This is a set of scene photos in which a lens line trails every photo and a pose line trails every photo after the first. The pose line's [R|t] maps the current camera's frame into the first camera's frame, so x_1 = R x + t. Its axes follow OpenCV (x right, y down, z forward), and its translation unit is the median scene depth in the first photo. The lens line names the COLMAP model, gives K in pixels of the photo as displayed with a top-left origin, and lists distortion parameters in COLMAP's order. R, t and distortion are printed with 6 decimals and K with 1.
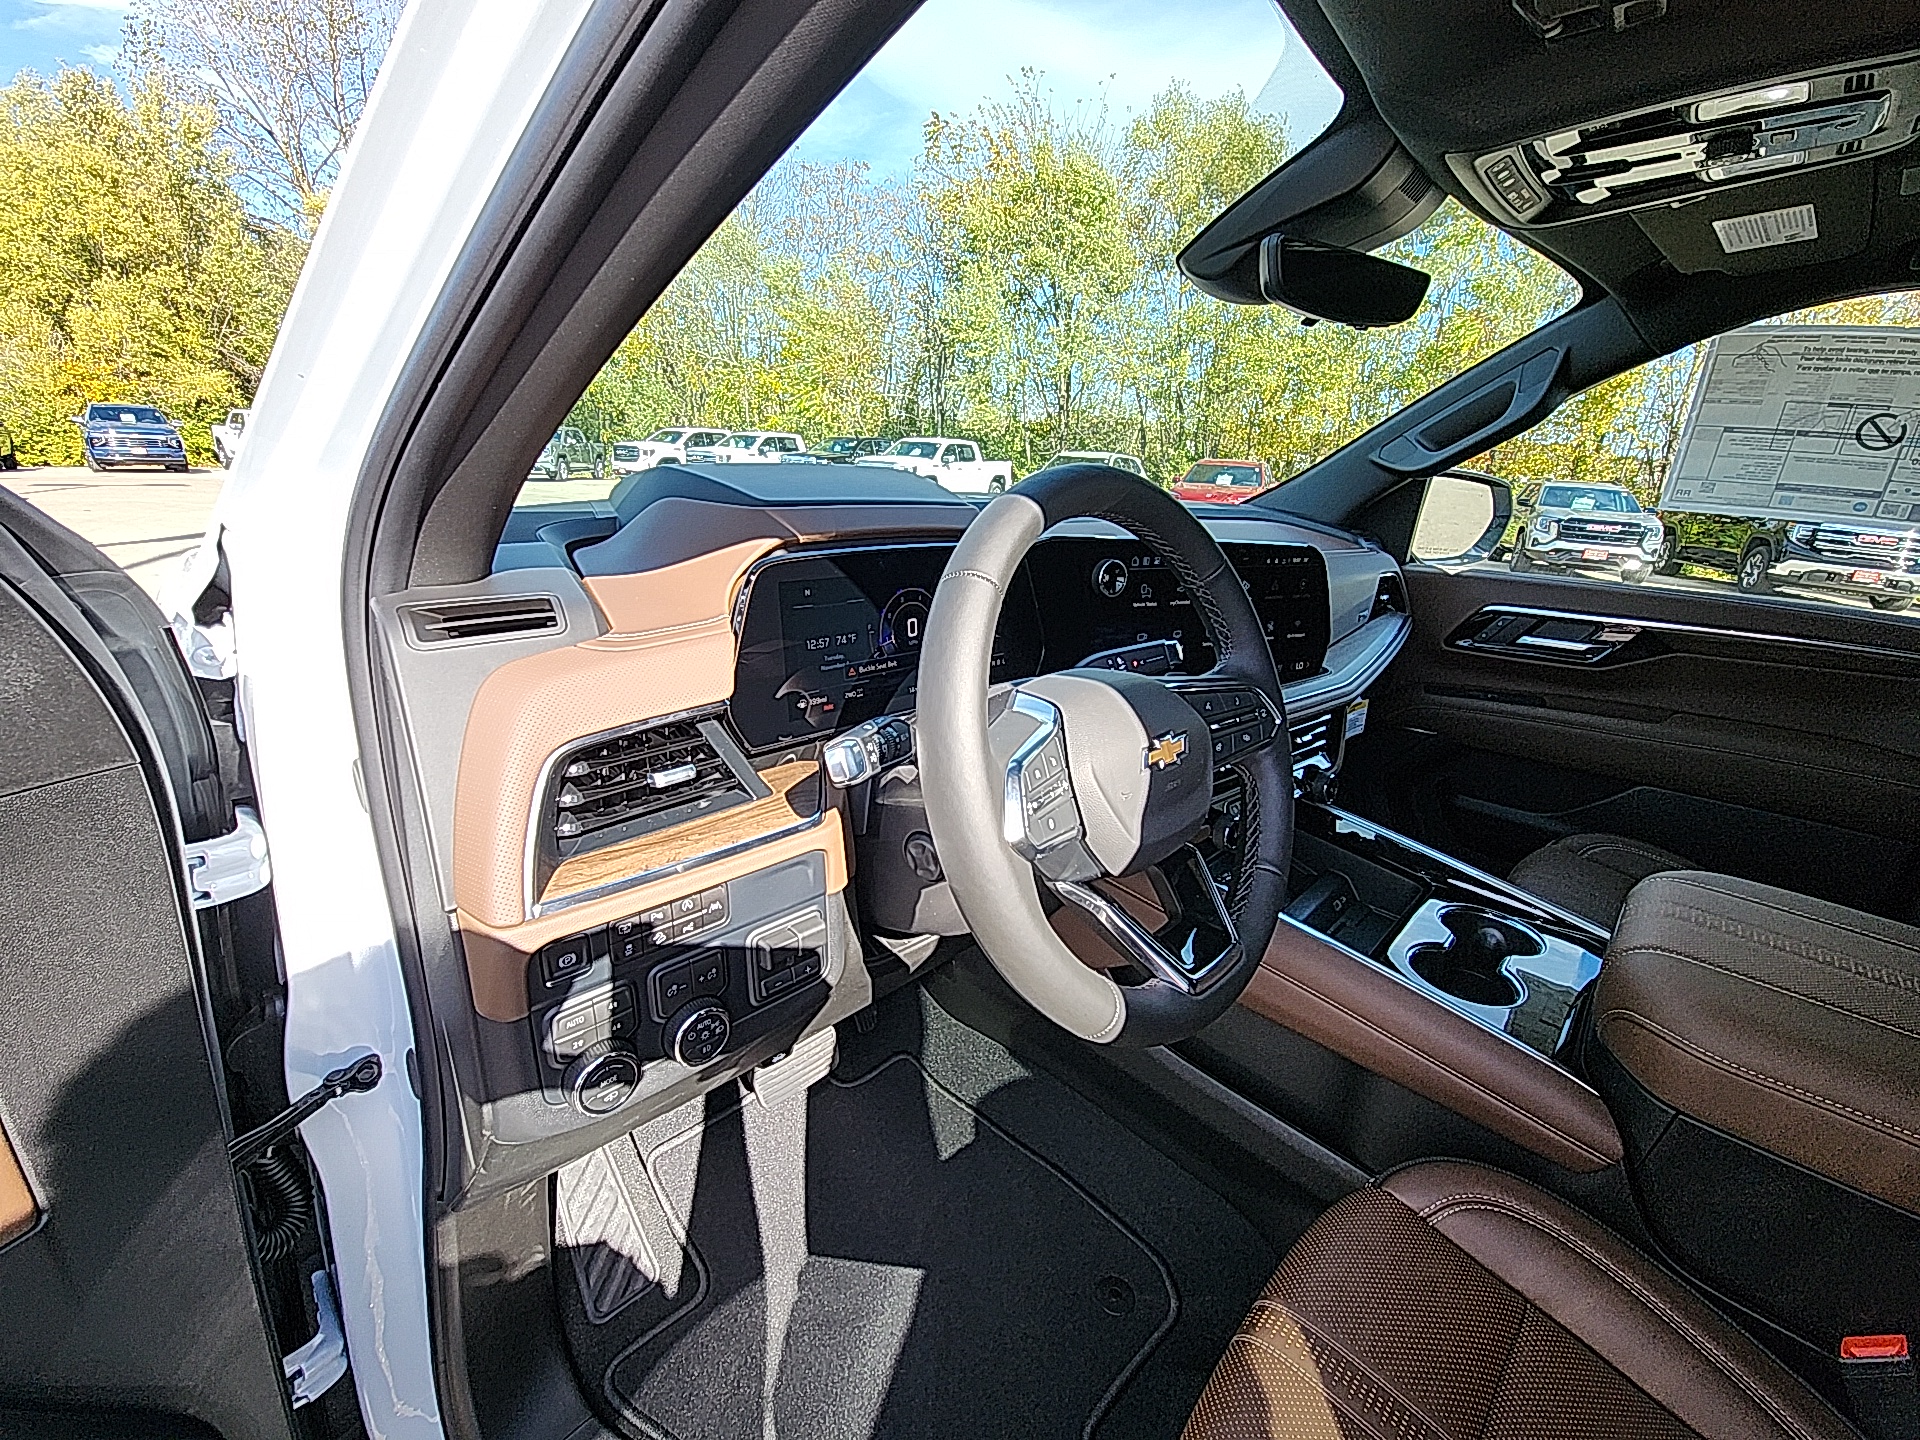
lens RADIAL K [[772.0, 0, 951.1], [0, 772.0, 700.6], [0, 0, 1]] dist [0.019885, -0.014167]
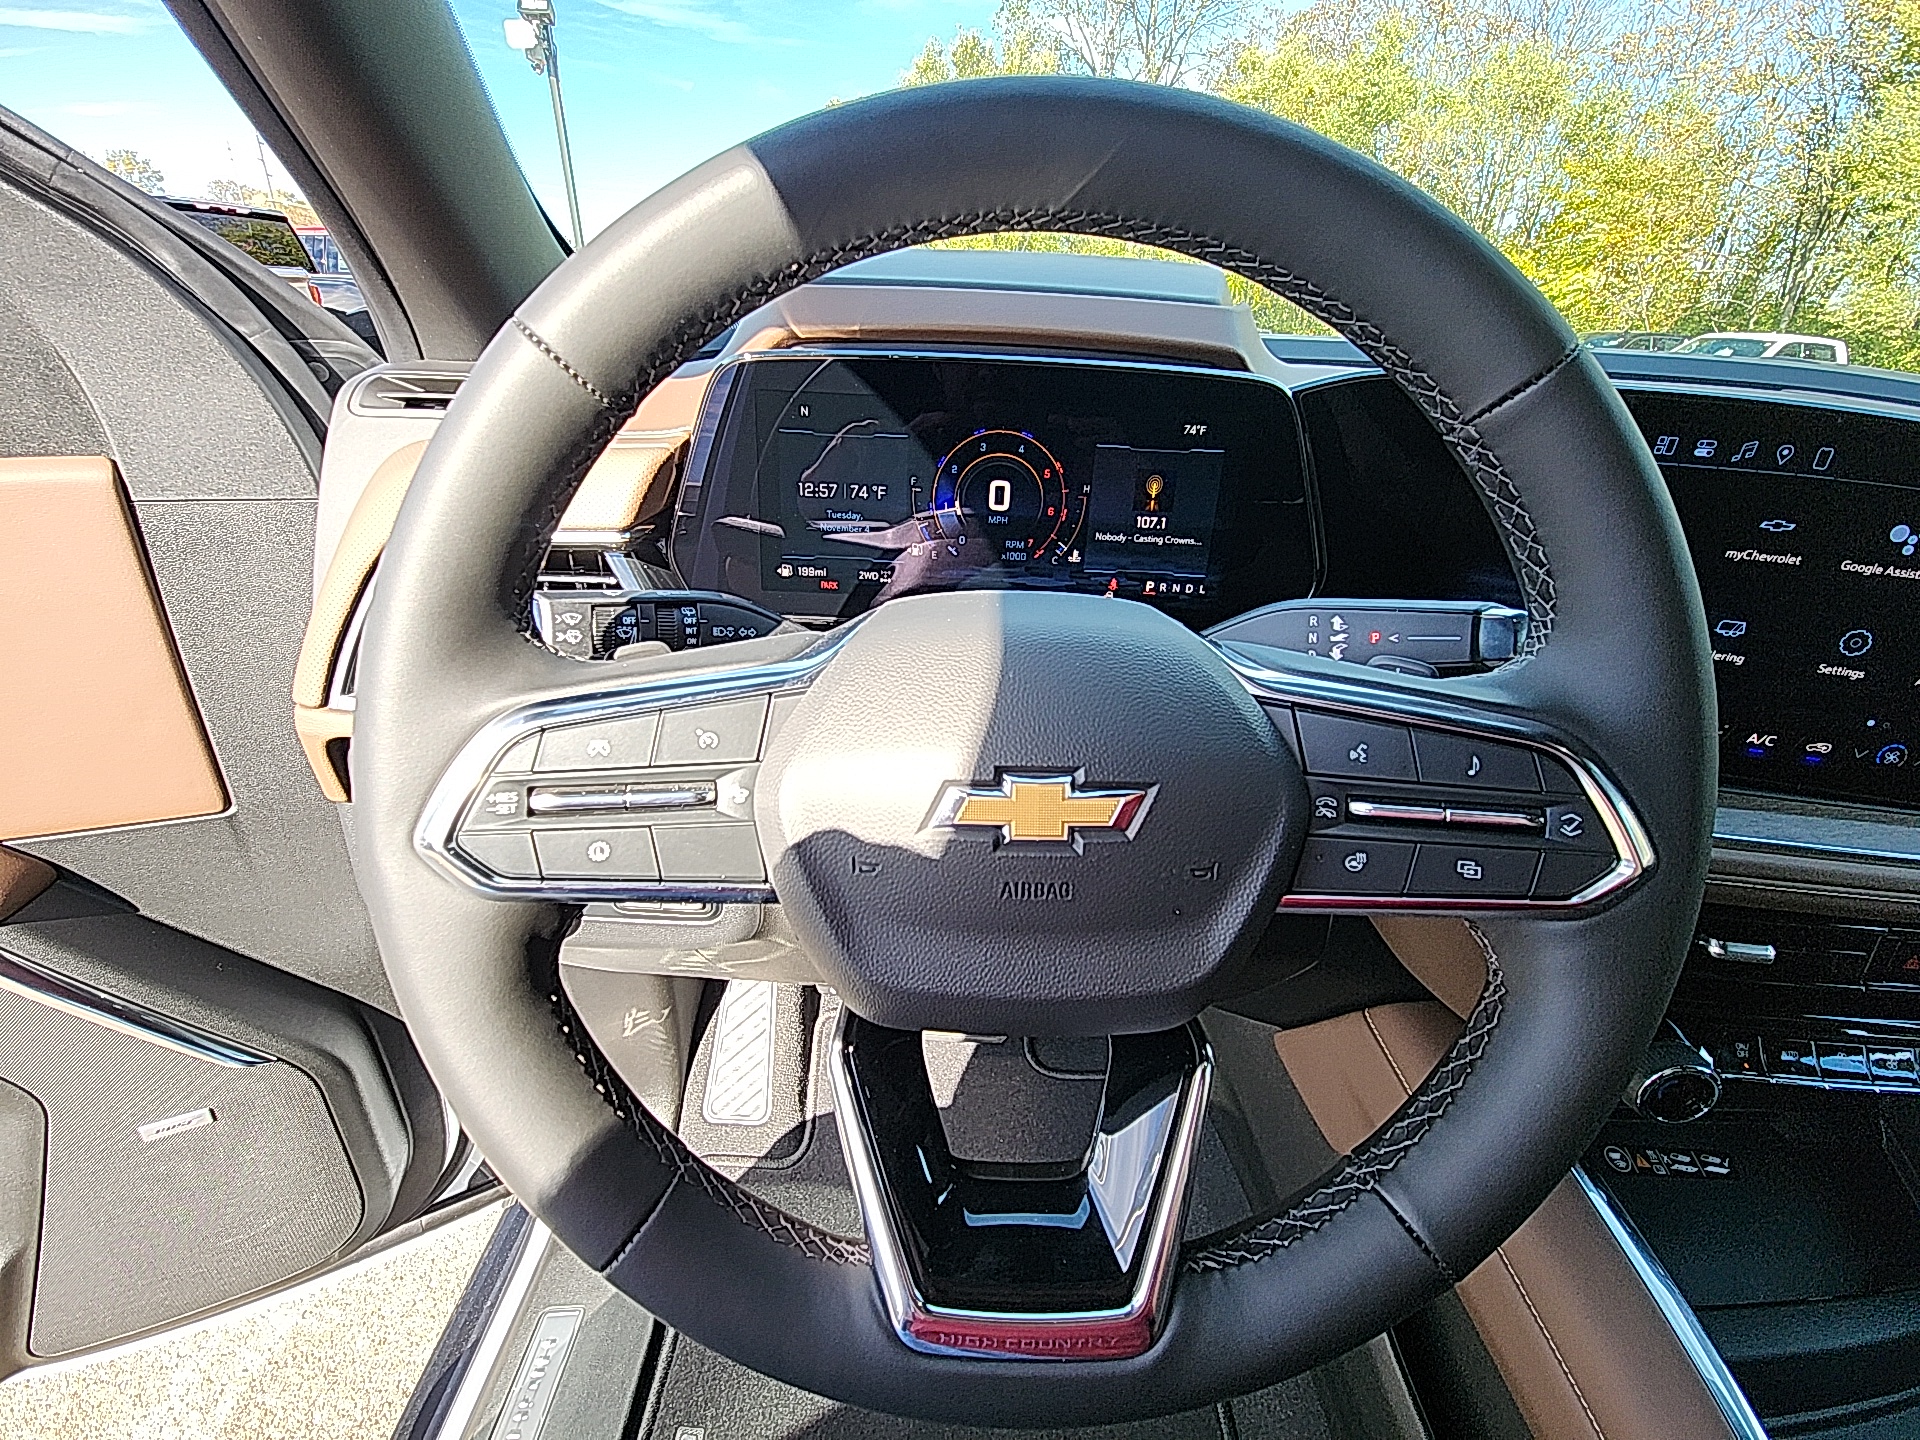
lens RADIAL K [[775.1, 0, 952.4], [0, 775.1, 697.7], [0, 0, 1]] dist [0.025355, -0.018213]
pose [[0.704340, 0.287666, -0.648963, 0.214725], [-0.219557, 0.957664, 0.186212, -0.025883], [0.675055, 0.011328, 0.737680, 0.284801]]
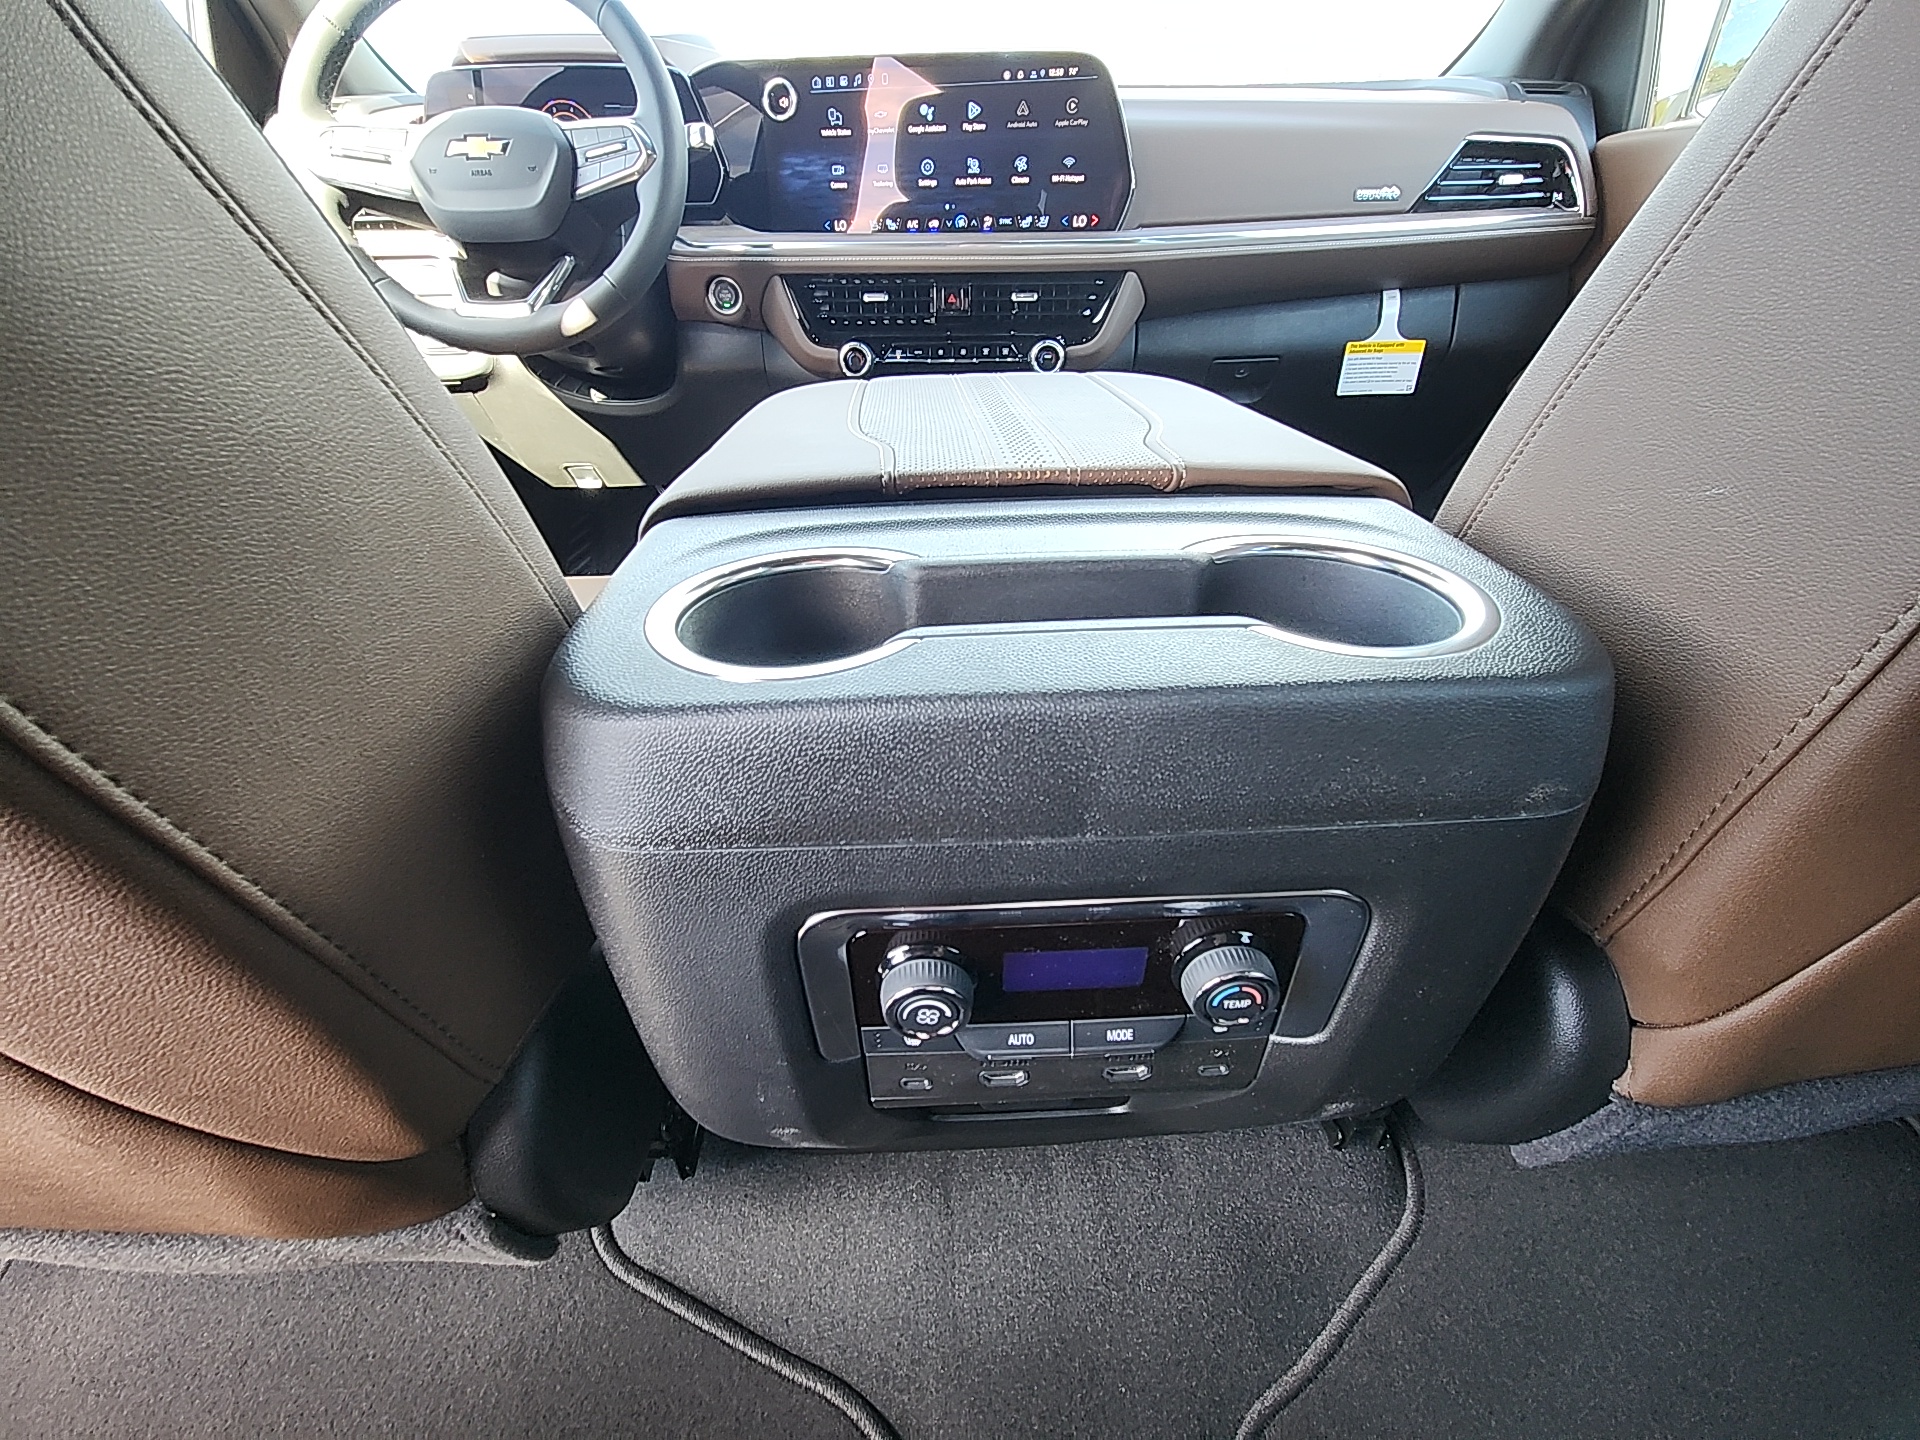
lens RADIAL K [[774.8, 0, 956.5], [0, 774.8, 703.7], [0, 0, 1]] dist [0.008025, -0.000077]
pose [[0.733532, 0.274261, -0.621862, 0.922421], [-0.151758, 0.957960, 0.243480, 0.251735], [0.662496, -0.084228, 0.744315, 0.180138]]
